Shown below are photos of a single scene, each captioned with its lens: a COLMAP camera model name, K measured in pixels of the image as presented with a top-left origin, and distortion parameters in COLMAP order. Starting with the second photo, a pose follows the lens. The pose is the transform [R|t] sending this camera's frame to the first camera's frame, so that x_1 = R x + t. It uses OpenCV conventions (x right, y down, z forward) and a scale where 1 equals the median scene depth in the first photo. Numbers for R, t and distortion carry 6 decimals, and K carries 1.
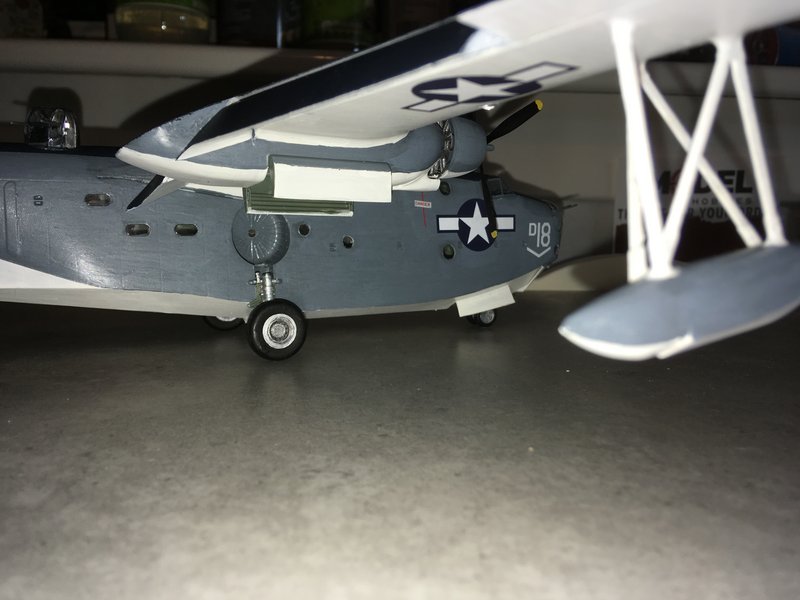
lens RADIAL K [[688.2, 0, 400.8], [0, 688.2, 301.4], [0, 0, 1]] dist [0.058732, -0.083926]
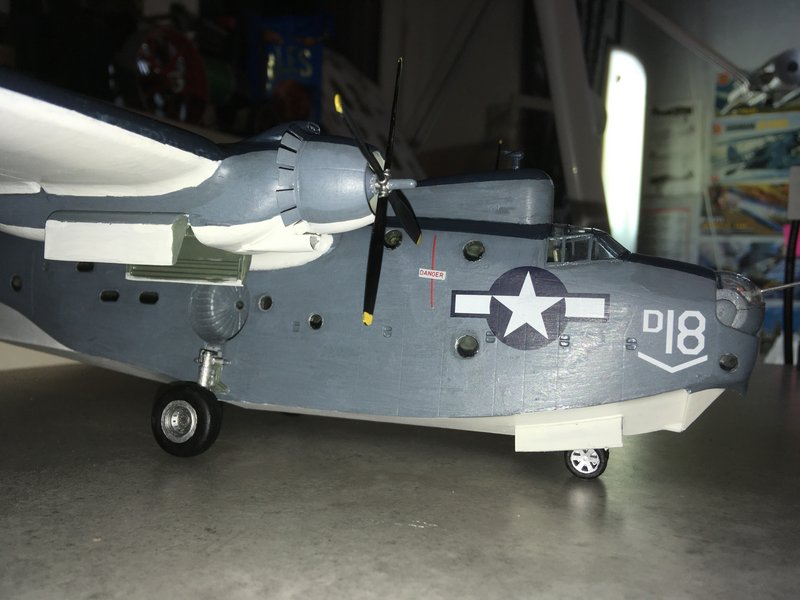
lens RADIAL K [[688.2, 0, 398.5], [0, 688.2, 297.2], [0, 0, 1]] dist [0.058732, -0.083926]
pose [[0.669216, 0.027431, -0.742561, 0.504512], [-0.119538, 0.990277, -0.071148, -0.063097], [0.733390, 0.136378, 0.665989, 0.502868]]
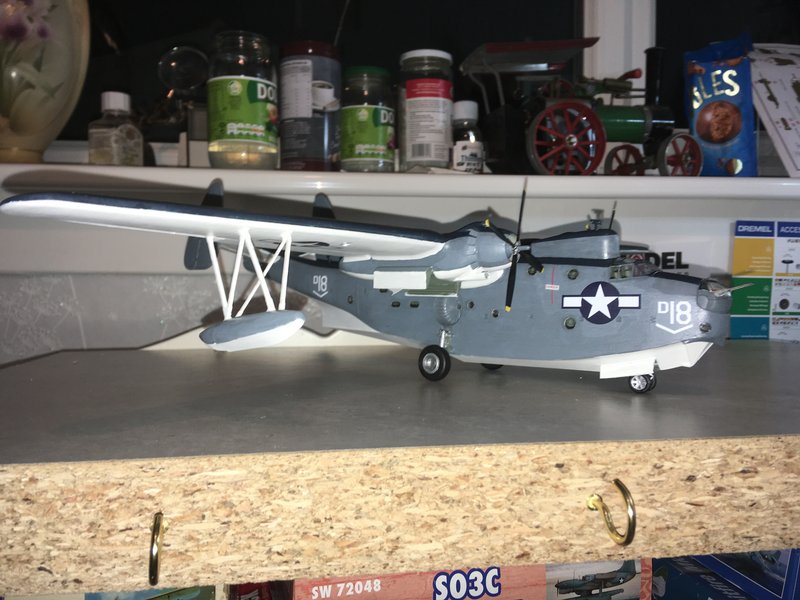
lens RADIAL K [[688.2, 0, 388.4], [0, 688.2, 297.9], [0, 0, 1]] dist [0.058732, -0.083926]
pose [[0.363179, -0.002654, -0.931716, 1.130866], [-0.108093, 0.993124, -0.044963, -0.024712], [0.925428, 0.117041, 0.360395, 0.214651]]
